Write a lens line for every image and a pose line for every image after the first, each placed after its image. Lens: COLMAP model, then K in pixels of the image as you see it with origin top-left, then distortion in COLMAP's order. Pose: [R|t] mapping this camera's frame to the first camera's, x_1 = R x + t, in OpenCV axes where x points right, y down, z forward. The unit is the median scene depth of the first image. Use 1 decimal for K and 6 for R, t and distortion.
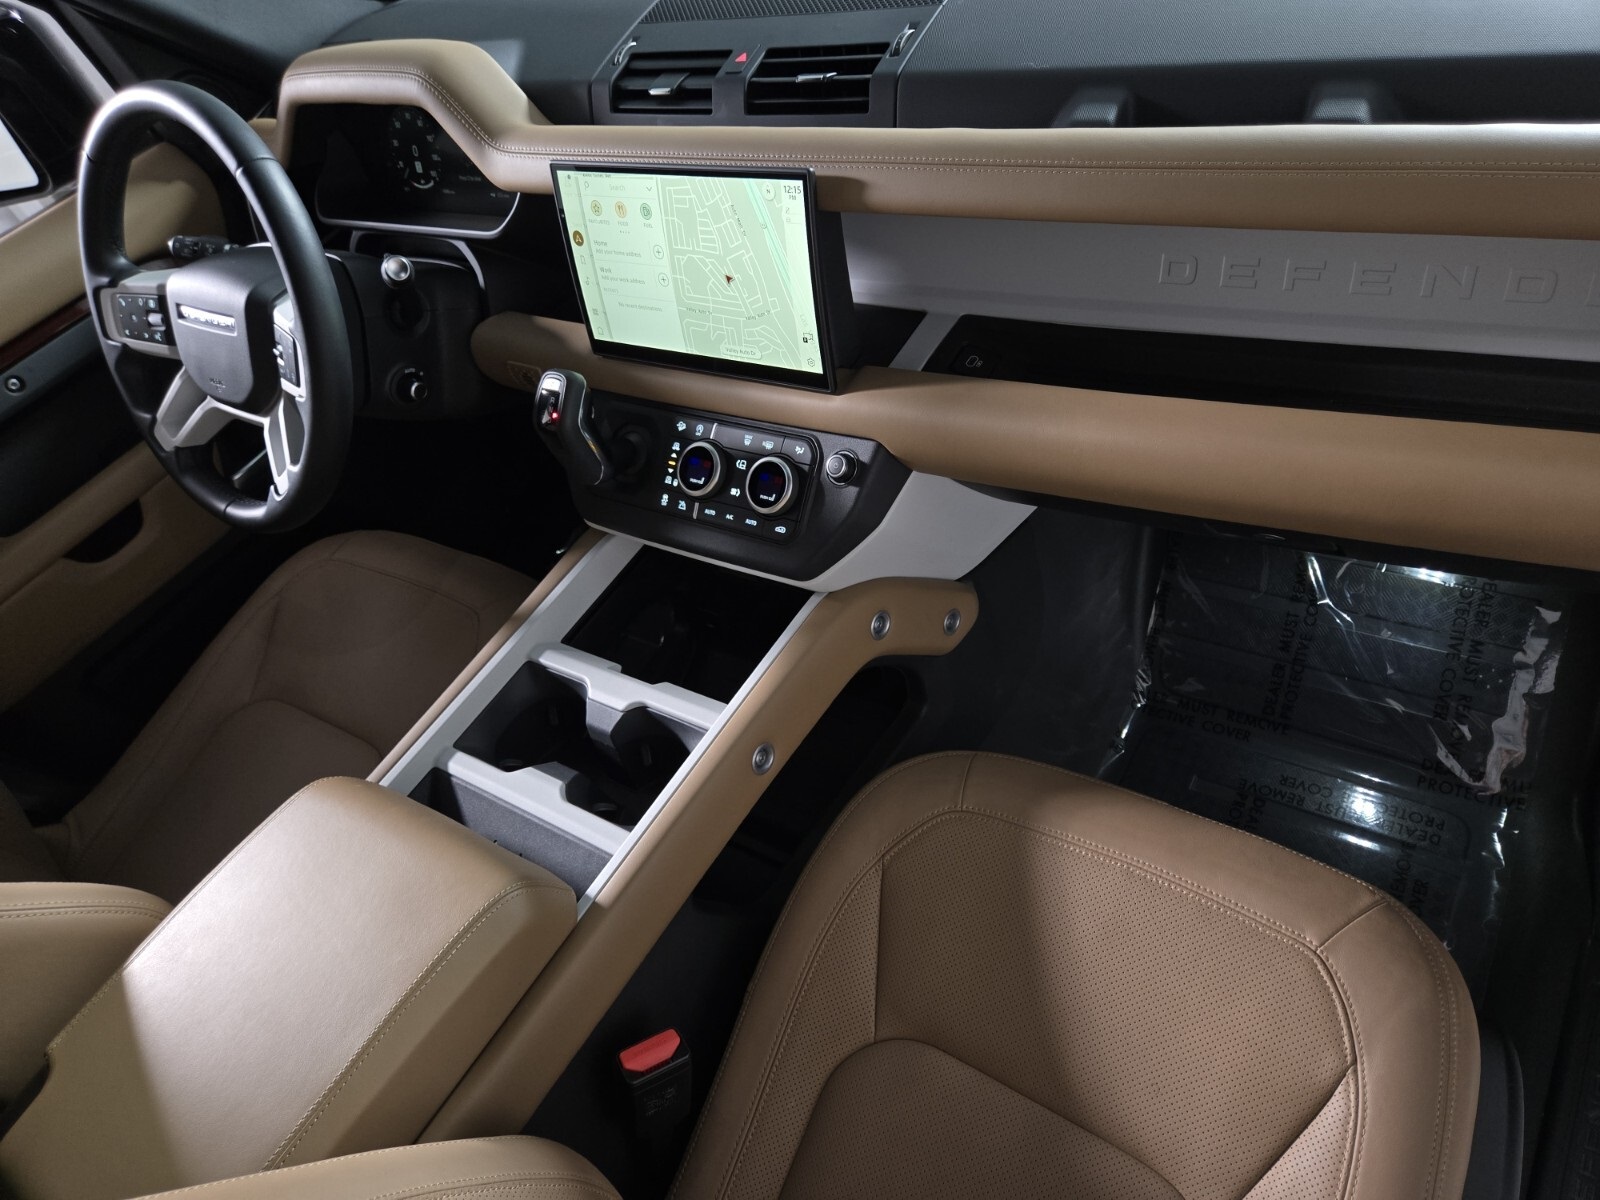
lens RADIAL K [[1108.5, 0, 809.5], [0, 1108.5, 593.8], [0, 0, 1]] dist [0.055497, -0.055972]
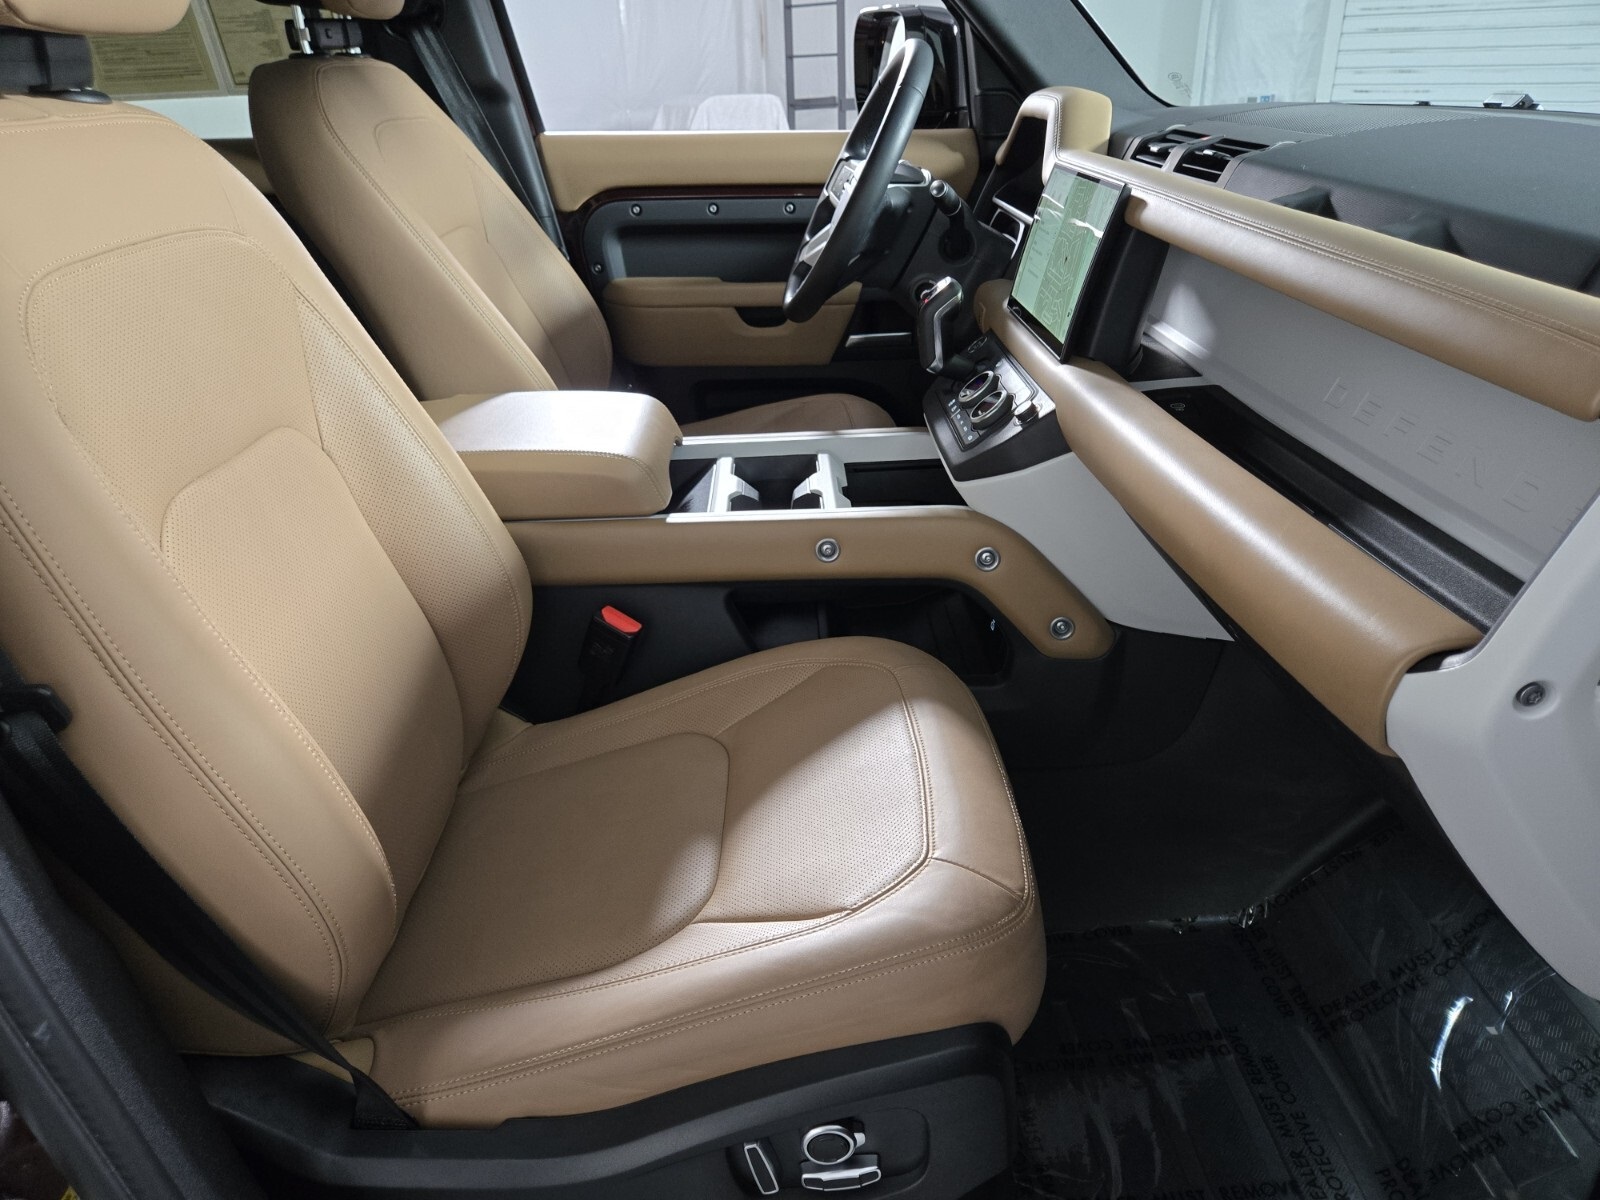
lens RADIAL K [[1108.5, 0, 809.5], [0, 1108.5, 593.8], [0, 0, 1]] dist [0.055497, -0.055972]
pose [[0.553182, 0.567024, -0.610306, 0.721270], [-0.673158, 0.735837, 0.073501, 0.098196], [0.490763, 0.370173, 0.788748, -0.015714]]
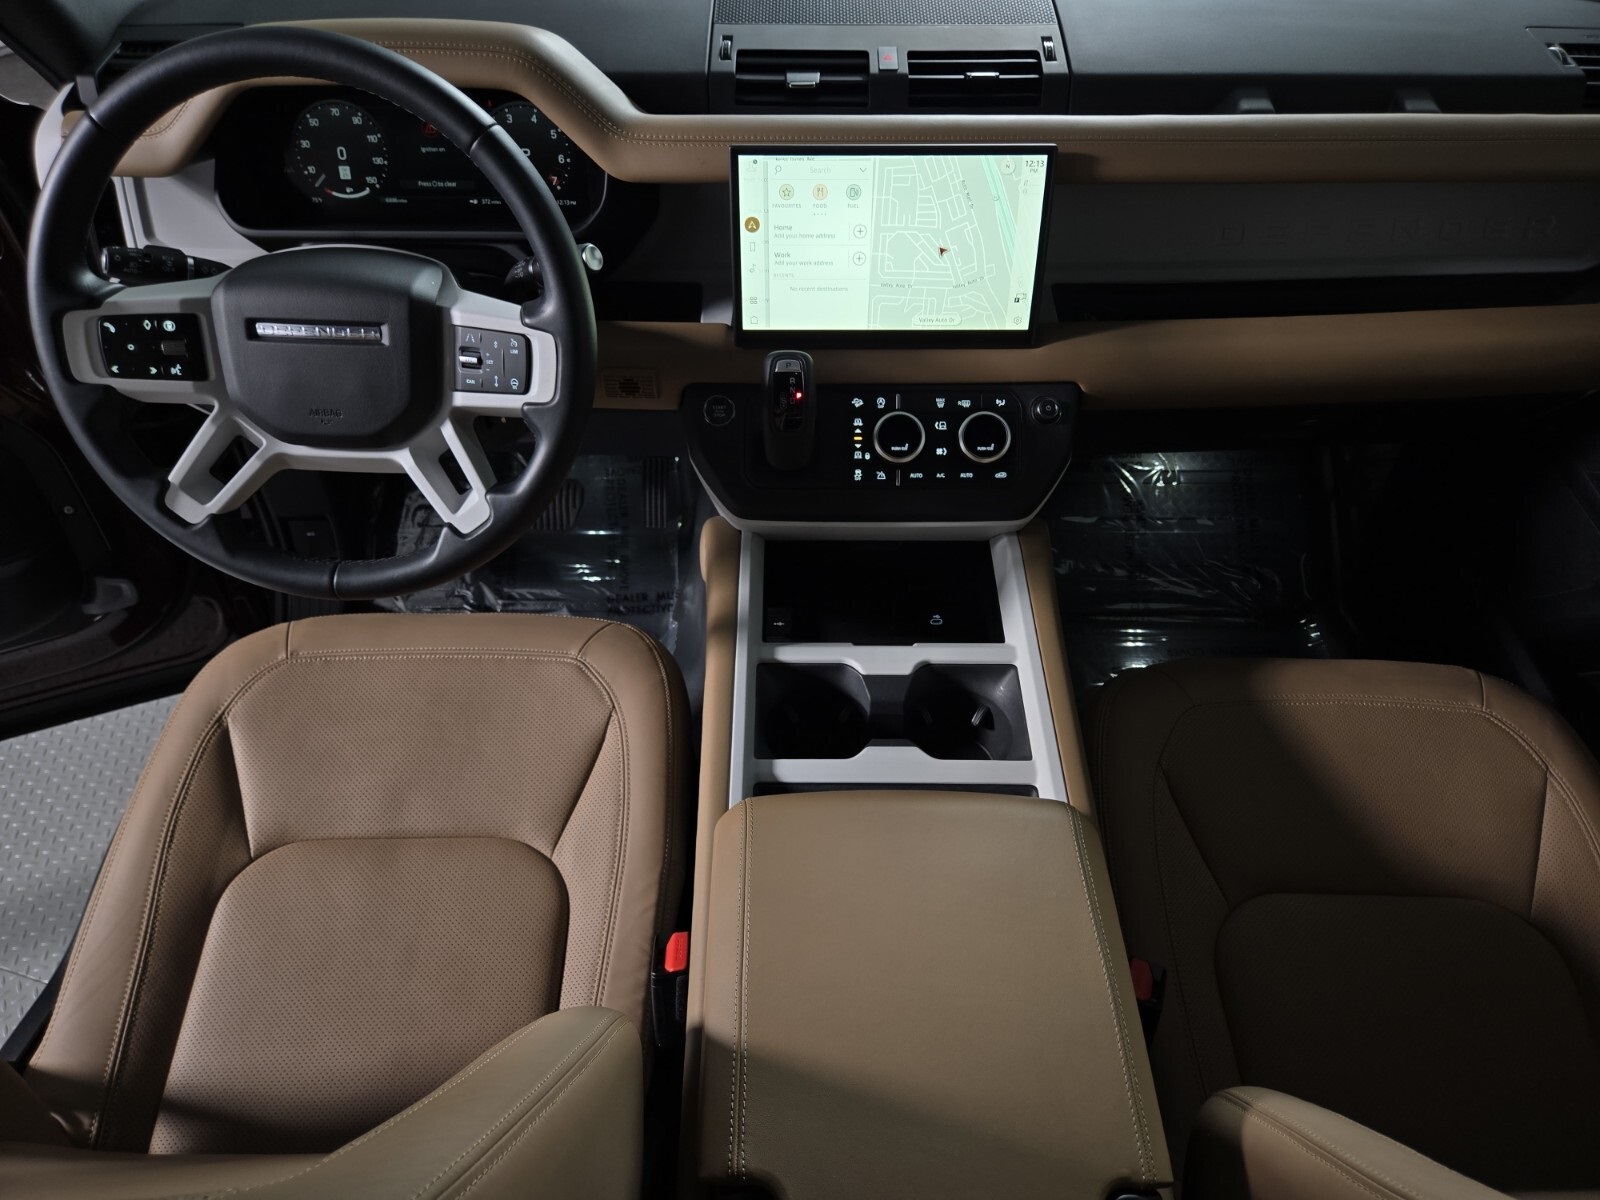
lens RADIAL K [[1108.5, 0, 809.5], [0, 1108.5, 593.8], [0, 0, 1]] dist [0.055497, -0.055972]
pose [[0.804460, -0.185100, 0.564430, -0.796833], [0.230072, 0.973134, -0.008781, 0.021947], [-0.547641, 0.136923, 0.825434, 0.201562]]
